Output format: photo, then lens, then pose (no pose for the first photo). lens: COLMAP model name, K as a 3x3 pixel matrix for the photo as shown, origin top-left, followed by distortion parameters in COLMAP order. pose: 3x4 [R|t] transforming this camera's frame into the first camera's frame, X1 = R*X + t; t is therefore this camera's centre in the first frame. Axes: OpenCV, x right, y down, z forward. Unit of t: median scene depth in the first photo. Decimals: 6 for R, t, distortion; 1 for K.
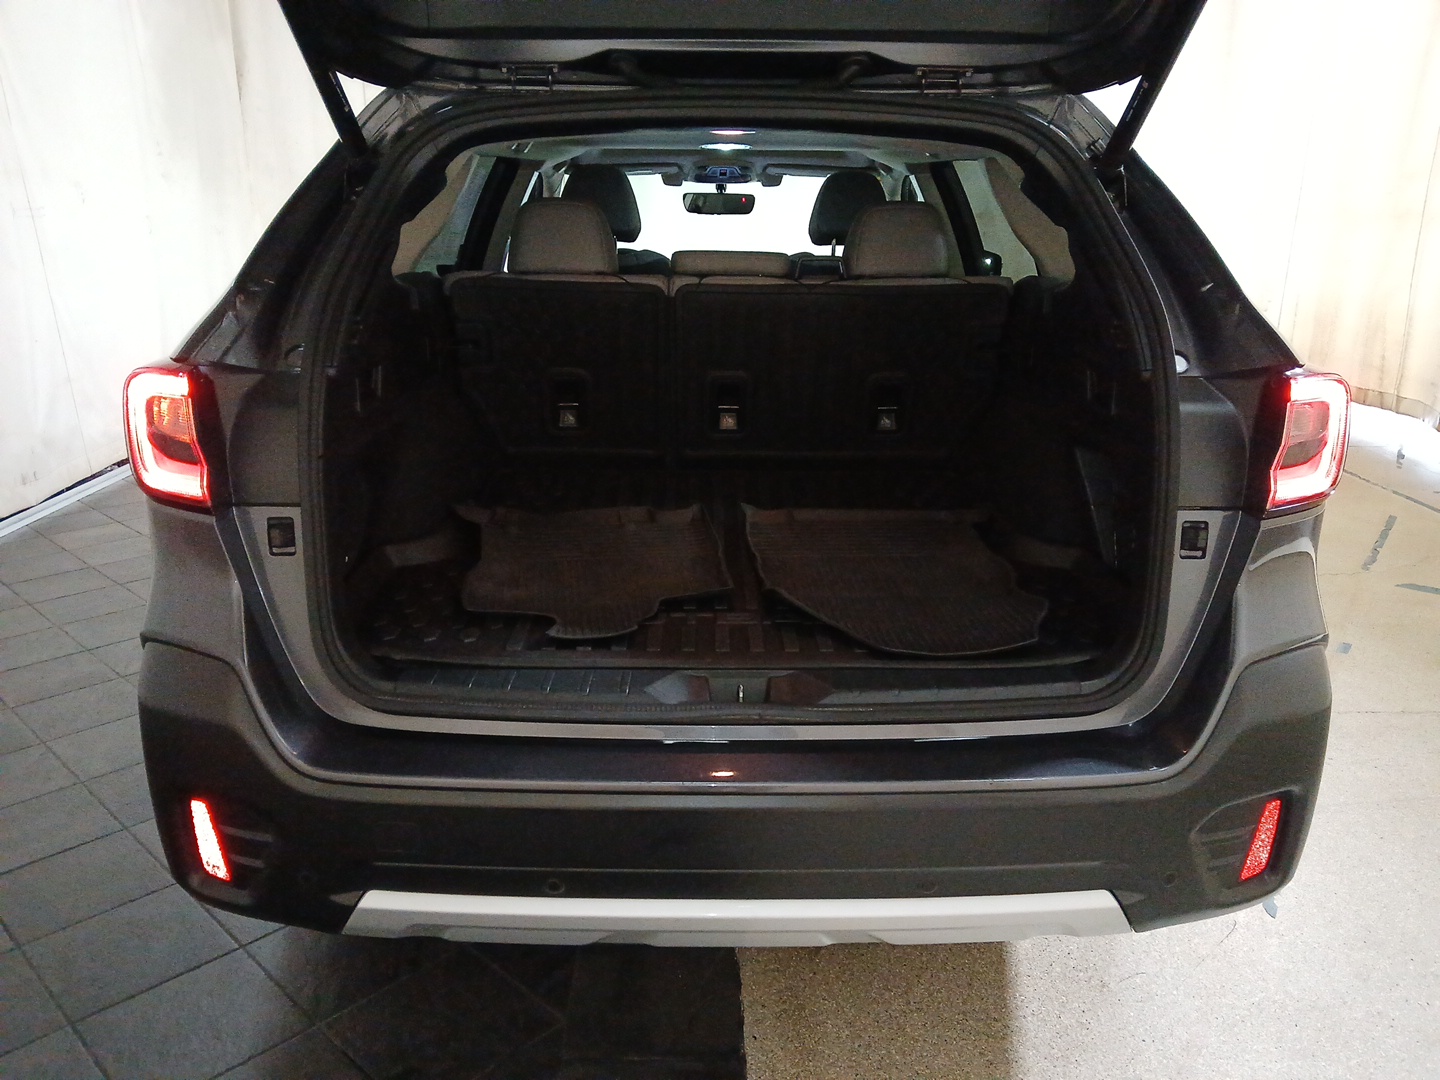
lens RADIAL K [[1108.4, 0, 720.7], [0, 1108.4, 537.8], [0, 0, 1]] dist [0.044867, -0.075683]
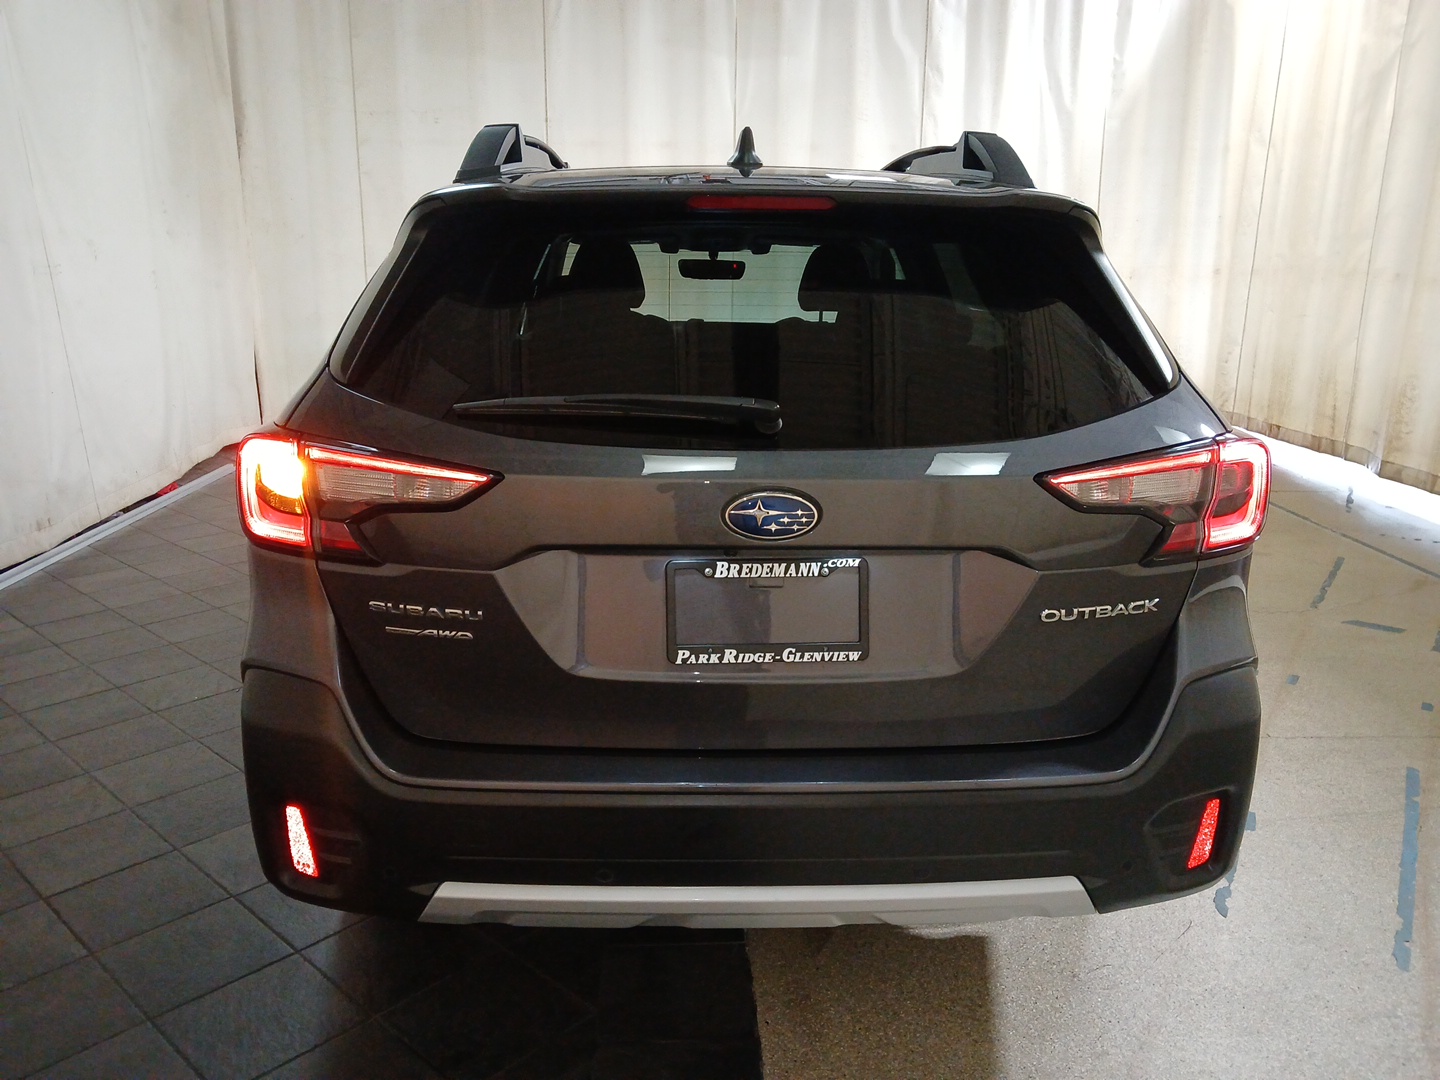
lens RADIAL K [[1108.4, 0, 722.2], [0, 1108.4, 539.7], [0, 0, 1]] dist [0.044867, -0.075683]
pose [[0.999655, -0.001960, 0.026187, -0.043562], [0.002936, 0.999301, -0.037275, 0.003564], [-0.026096, 0.037339, 0.998962, -0.141120]]
